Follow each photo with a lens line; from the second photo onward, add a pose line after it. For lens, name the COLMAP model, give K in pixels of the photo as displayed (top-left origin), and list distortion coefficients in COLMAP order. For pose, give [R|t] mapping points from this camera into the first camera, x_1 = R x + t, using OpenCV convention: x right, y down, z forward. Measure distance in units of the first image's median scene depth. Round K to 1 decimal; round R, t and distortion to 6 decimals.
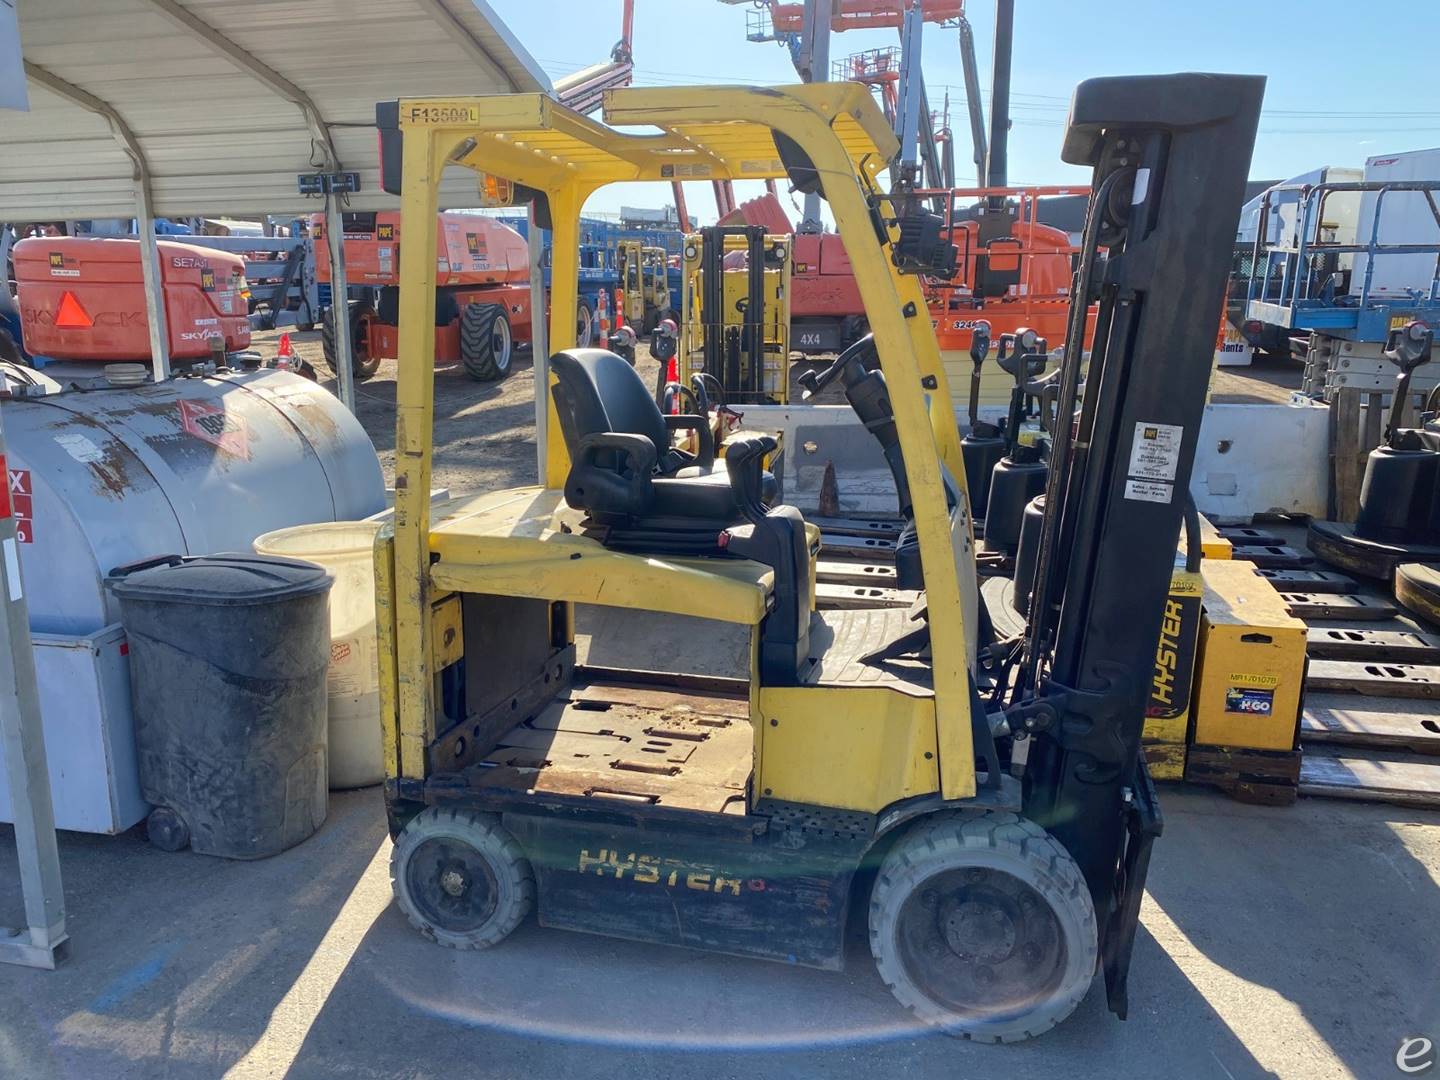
lens RADIAL K [[1114.1, 0, 720.0], [0, 1114.1, 540.0], [0, 0, 1]] dist [0.008474, -0.001882]
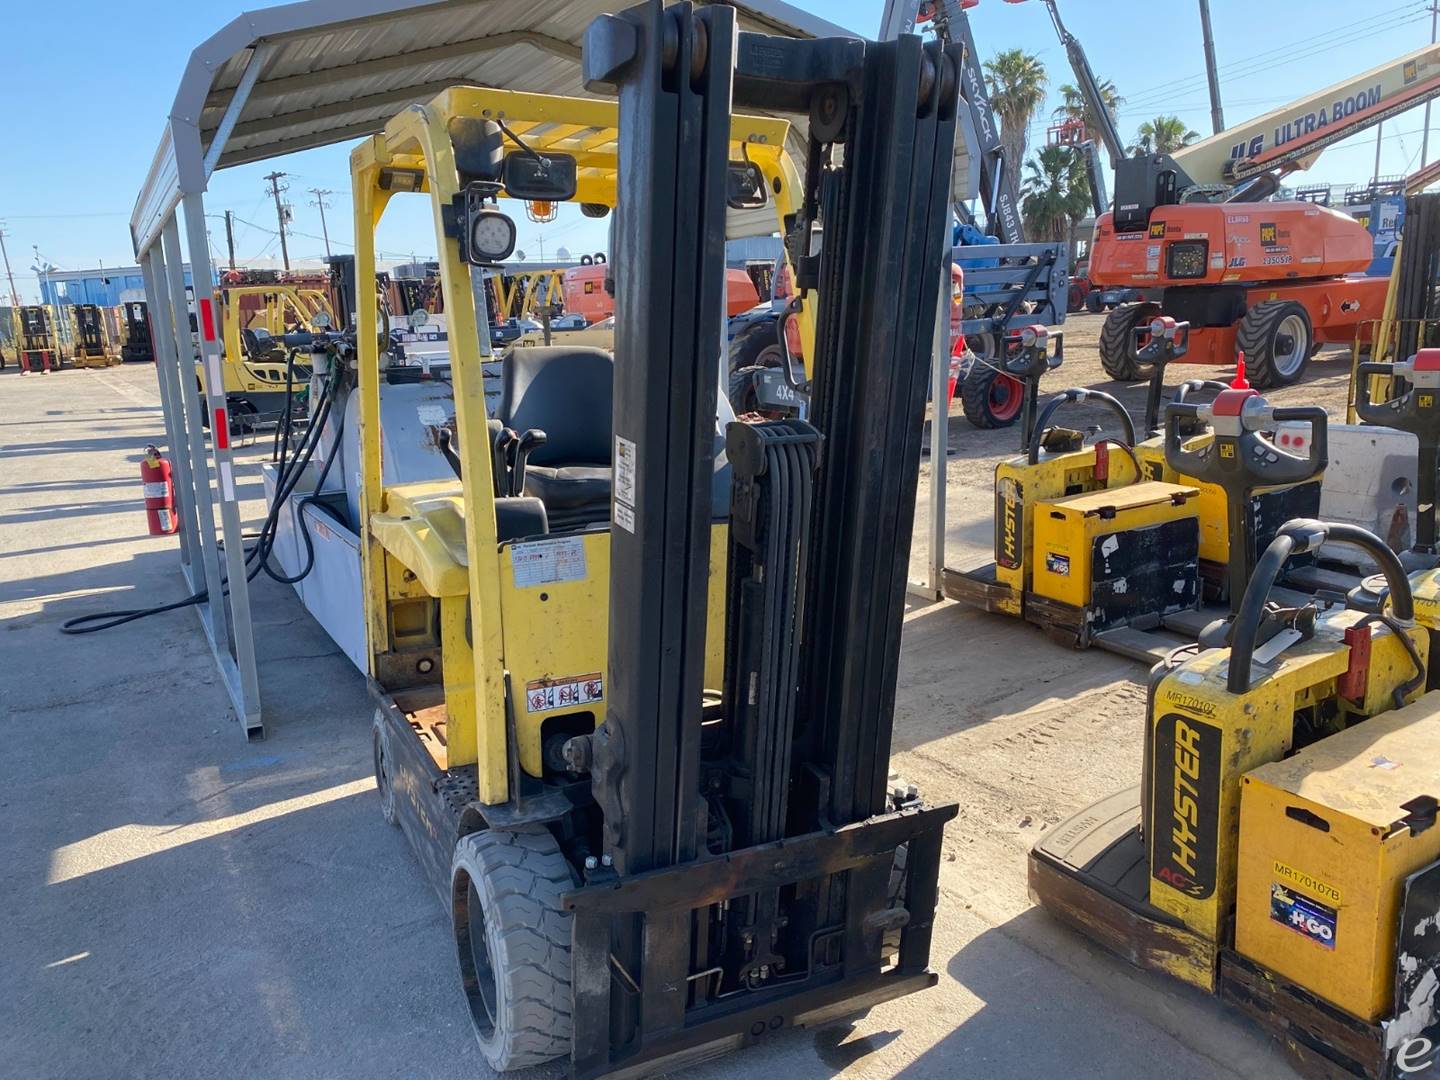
lens RADIAL K [[1114.1, 0, 720.0], [0, 1114.1, 540.0], [0, 0, 1]] dist [0.008474, -0.001882]
pose [[0.652233, 0.136100, -0.745700, 0.693232], [-0.137489, 0.988673, 0.060189, -0.057374], [0.745445, 0.063268, 0.663557, 0.316878]]
